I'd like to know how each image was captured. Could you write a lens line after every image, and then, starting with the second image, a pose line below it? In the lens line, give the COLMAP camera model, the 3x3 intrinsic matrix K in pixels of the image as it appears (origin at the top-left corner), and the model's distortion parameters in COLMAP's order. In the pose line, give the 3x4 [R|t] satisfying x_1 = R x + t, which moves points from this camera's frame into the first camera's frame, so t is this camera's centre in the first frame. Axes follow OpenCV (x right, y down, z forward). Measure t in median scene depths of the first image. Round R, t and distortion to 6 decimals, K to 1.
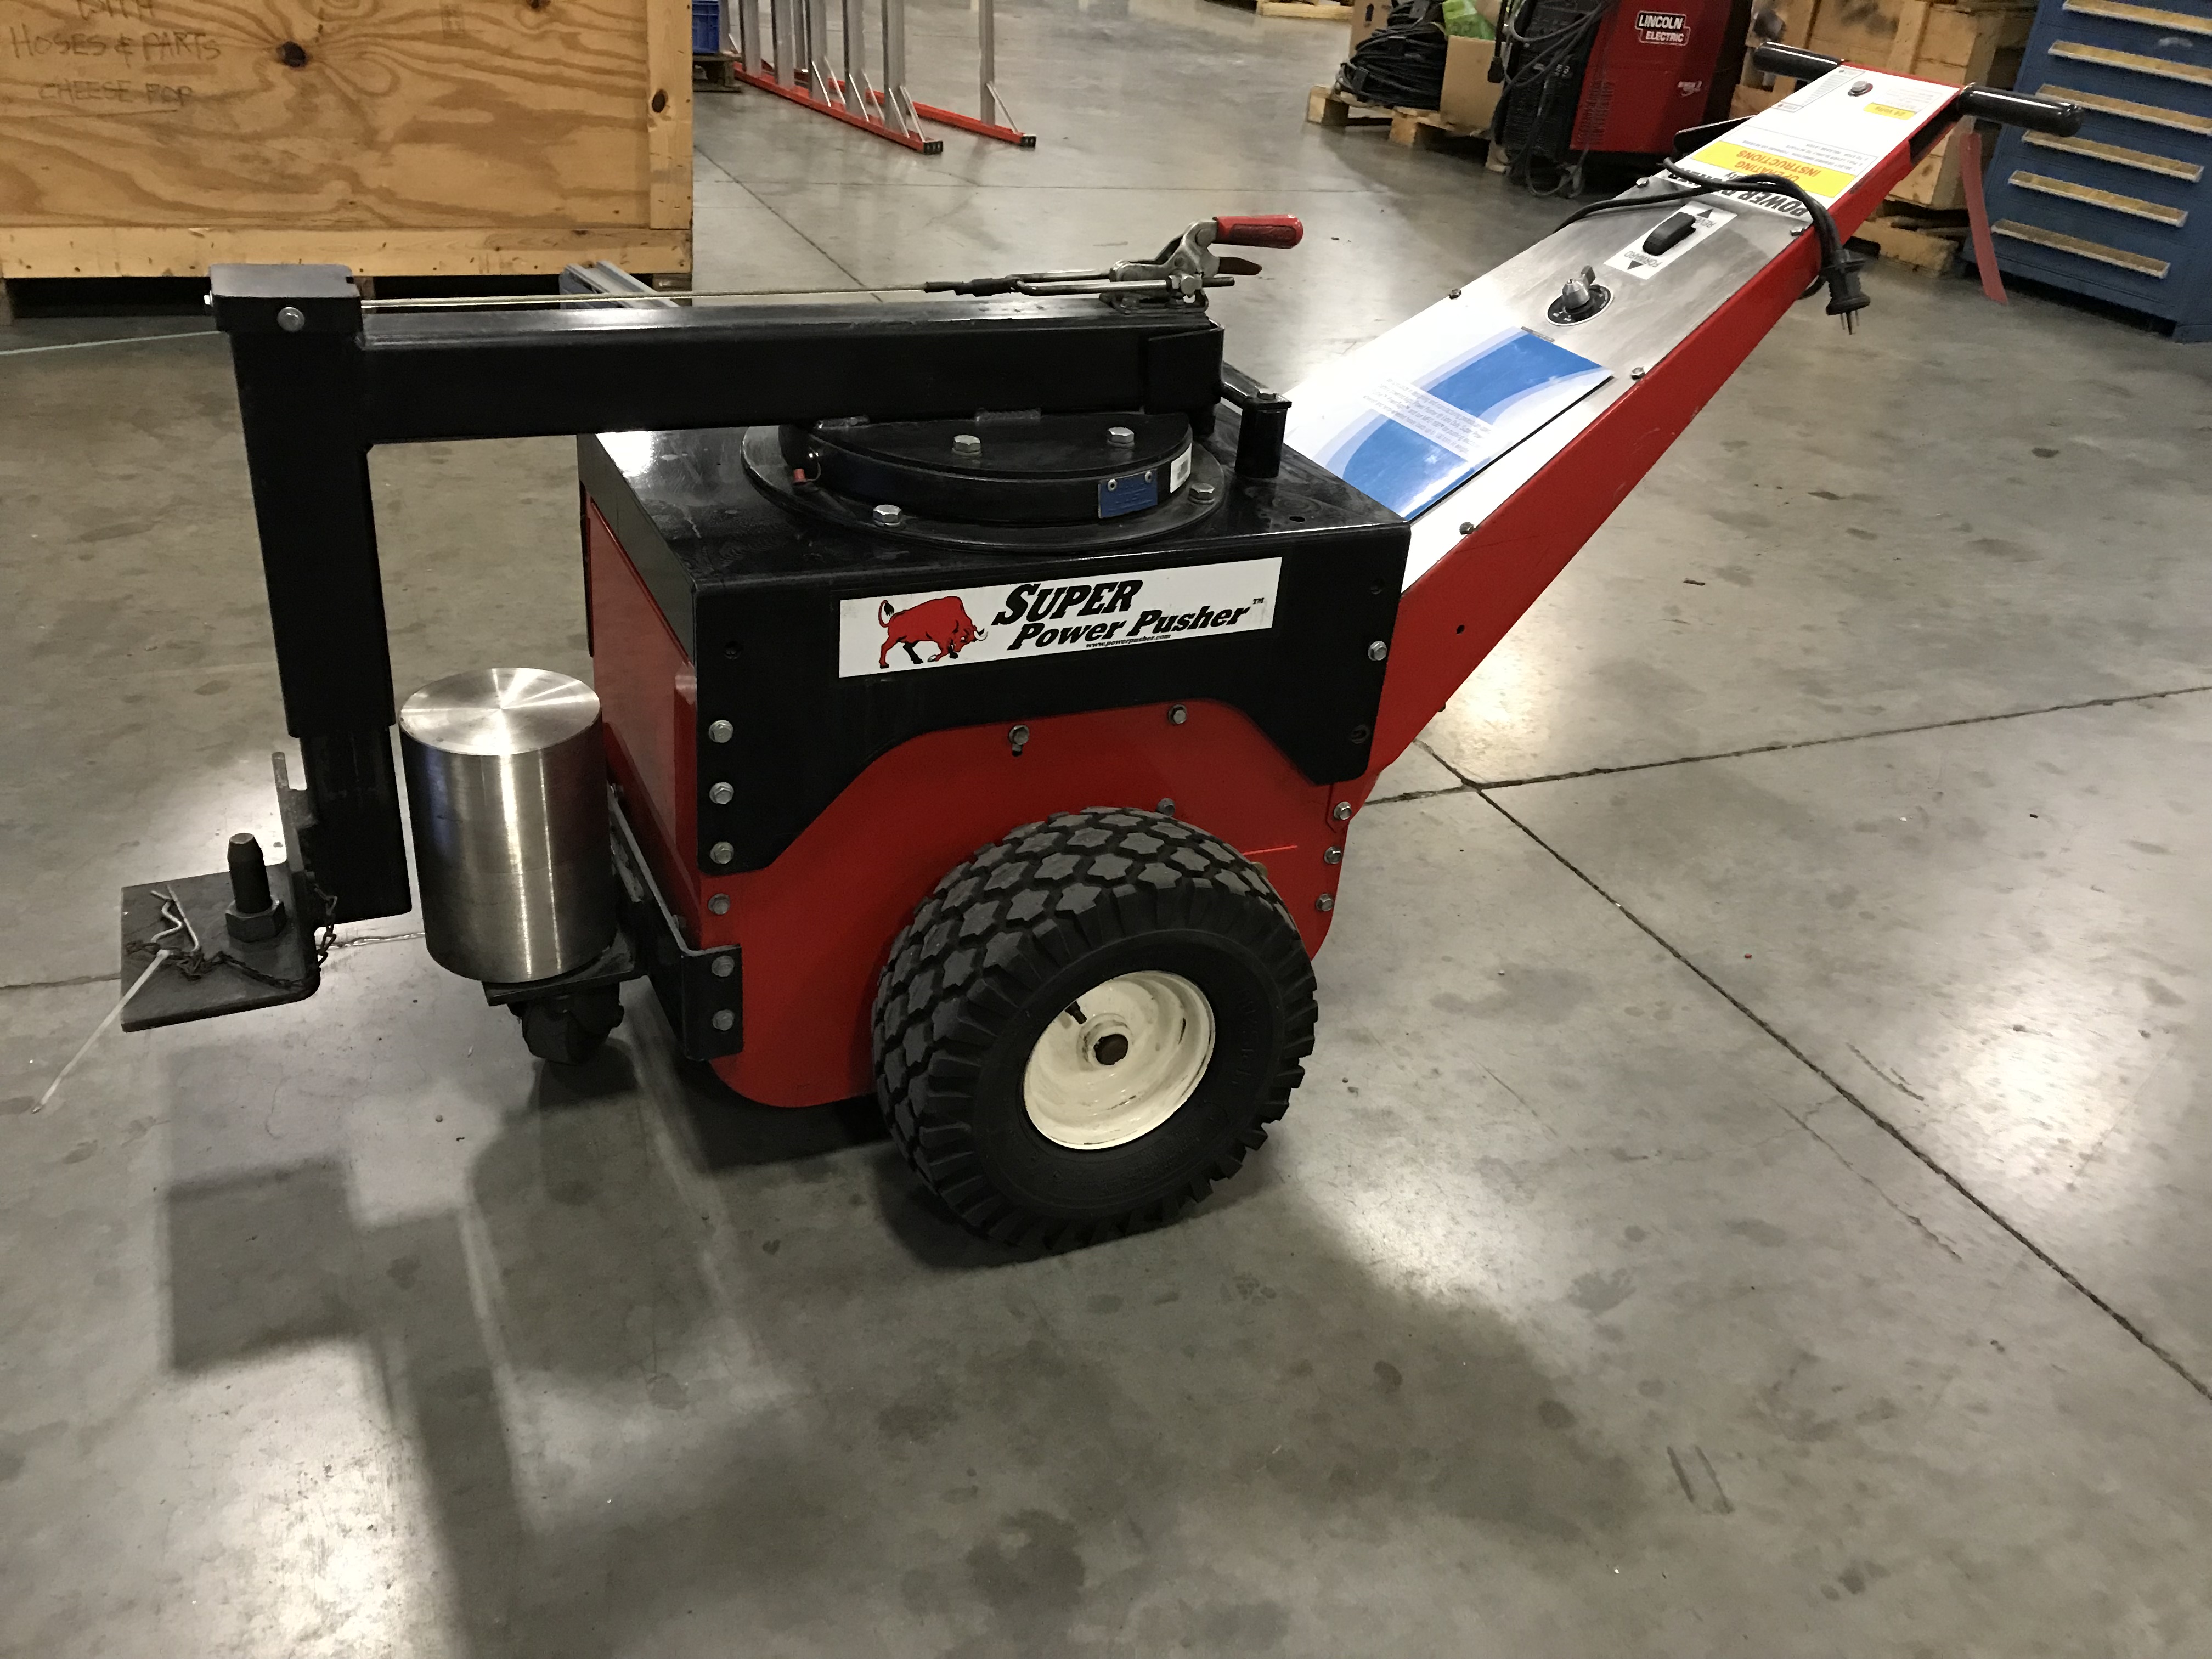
lens RADIAL K [[1833.2, 0, 1103.1], [0, 1833.2, 845.0], [0, 0, 1]] dist [0.010219, 0.004342]
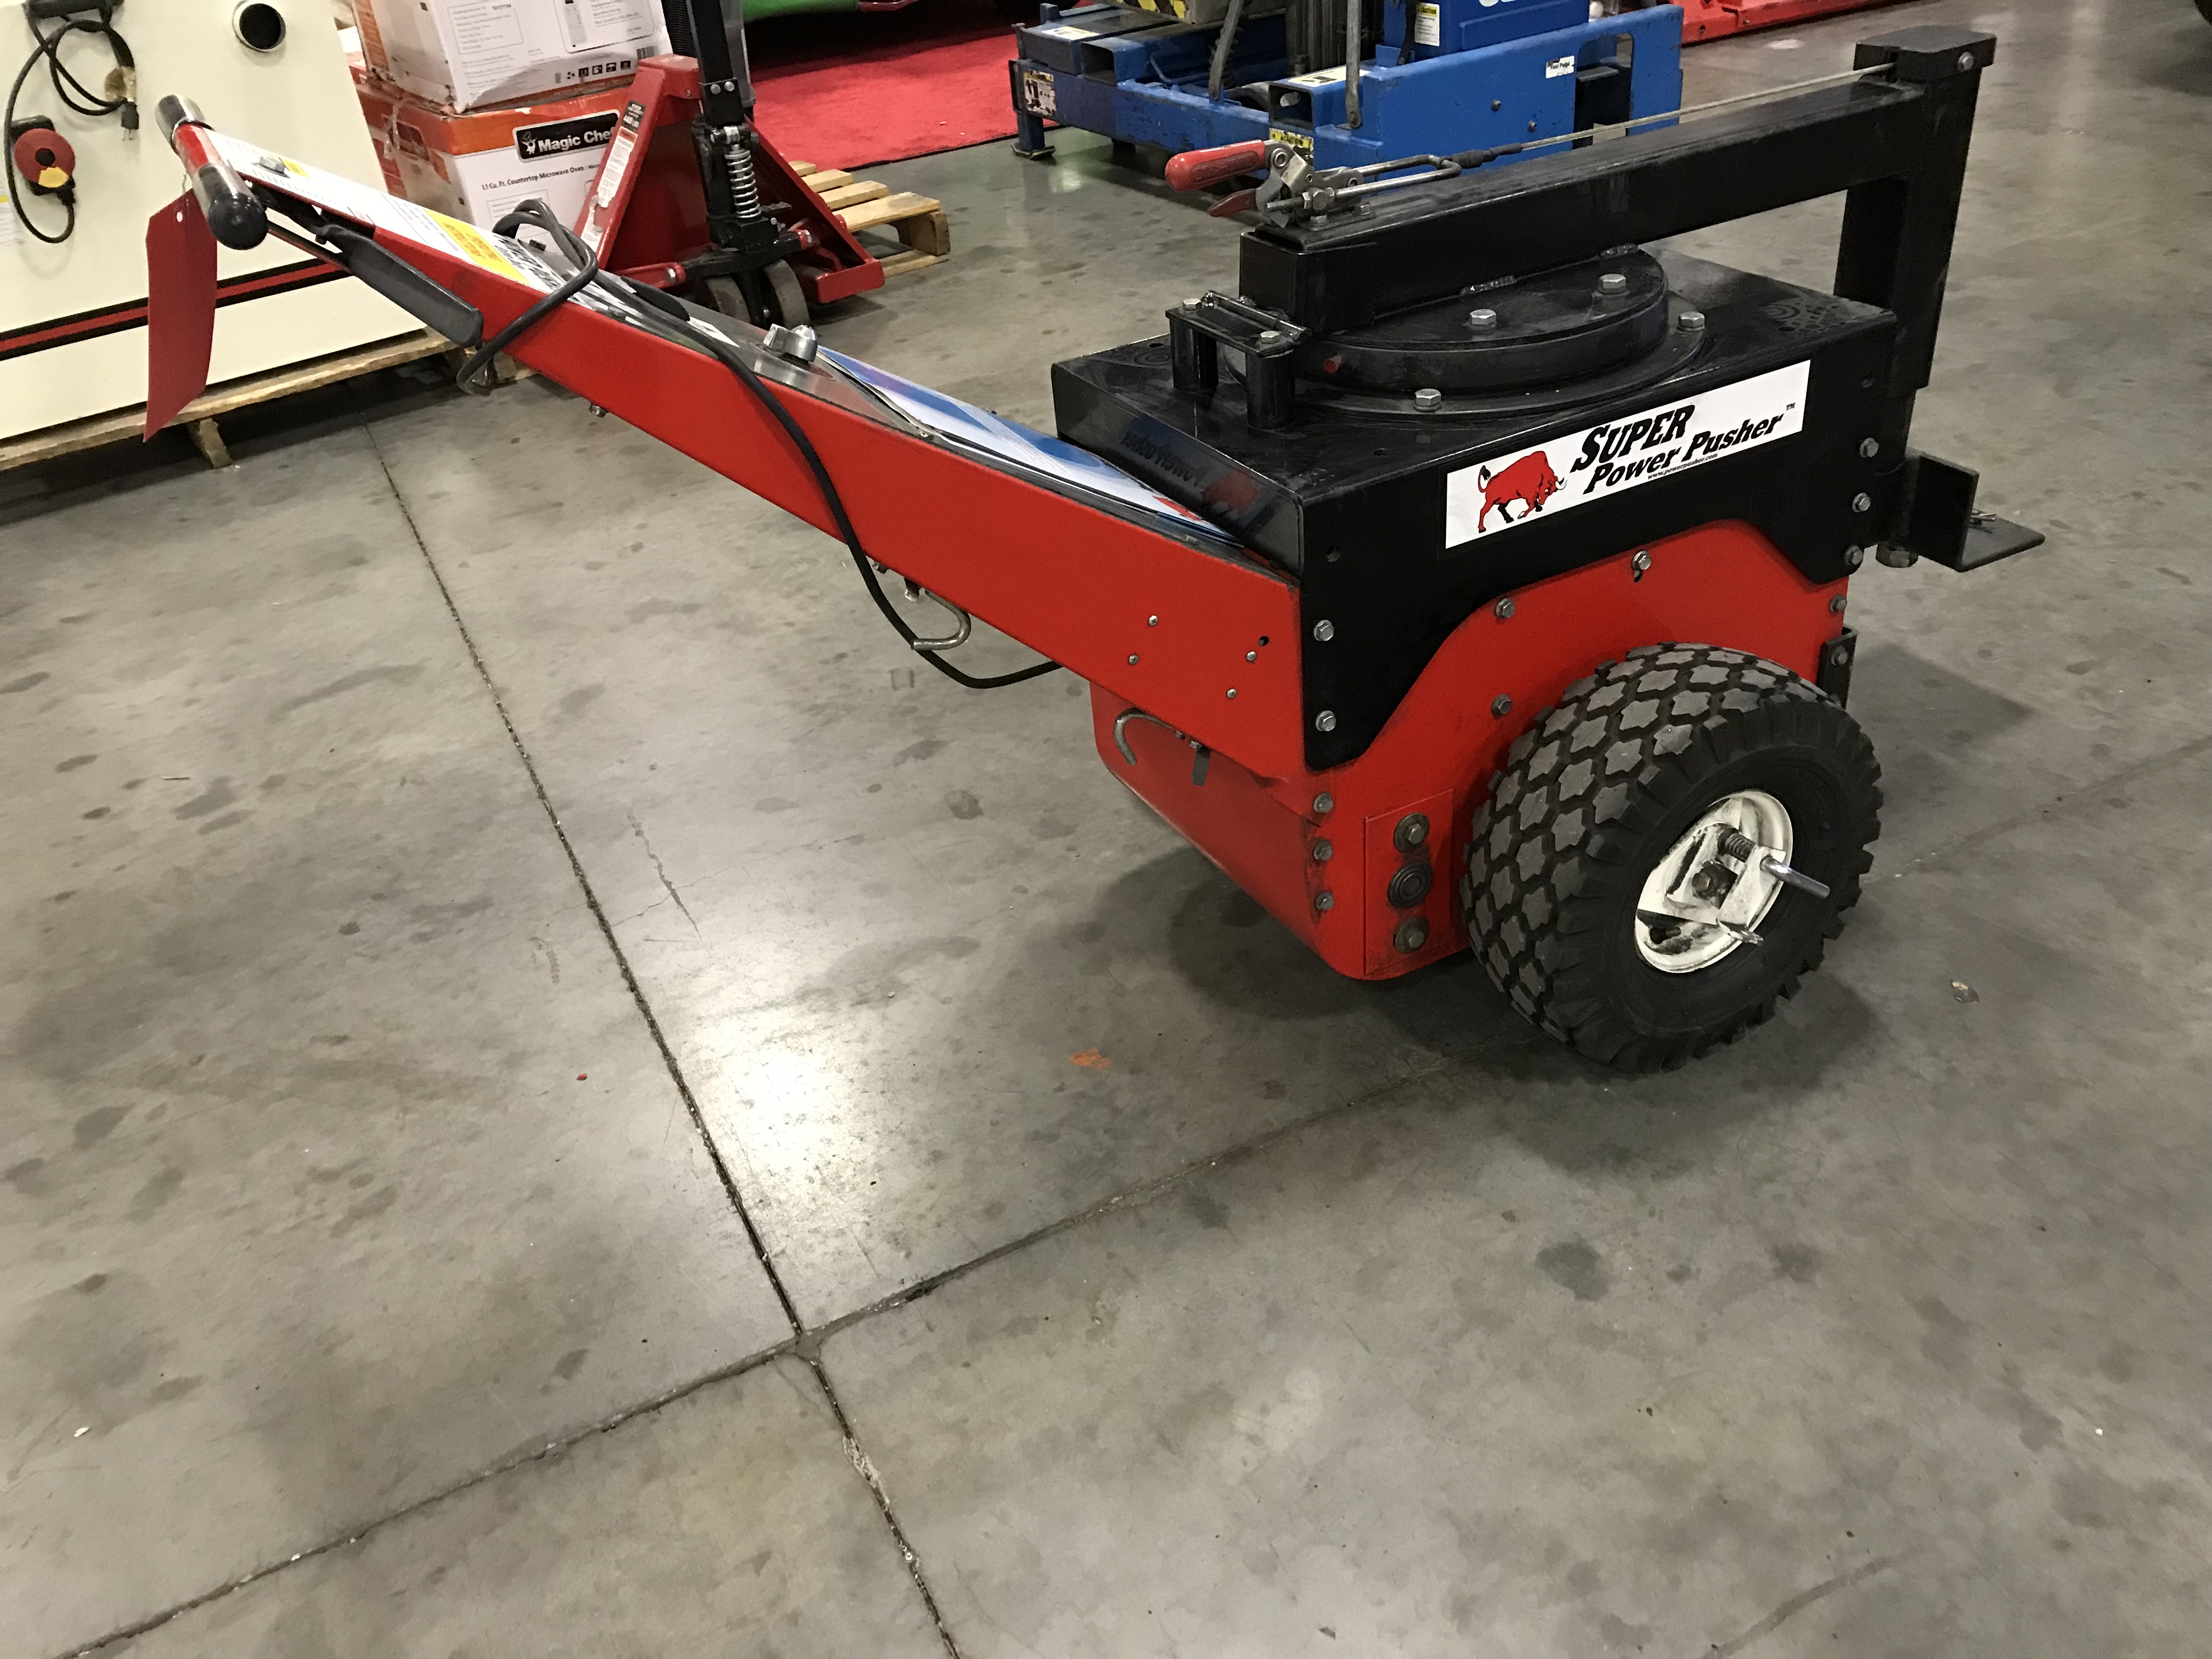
lens RADIAL K [[1833.2, 0, 1098.3], [0, 1833.2, 815.4], [0, 0, 1]] dist [0.010219, 0.004342]
pose [[0.983824, -0.174027, -0.042476, -0.306924], [0.175571, 0.983816, 0.035799, -0.013300], [0.035559, -0.042678, 0.998456, -0.051280]]
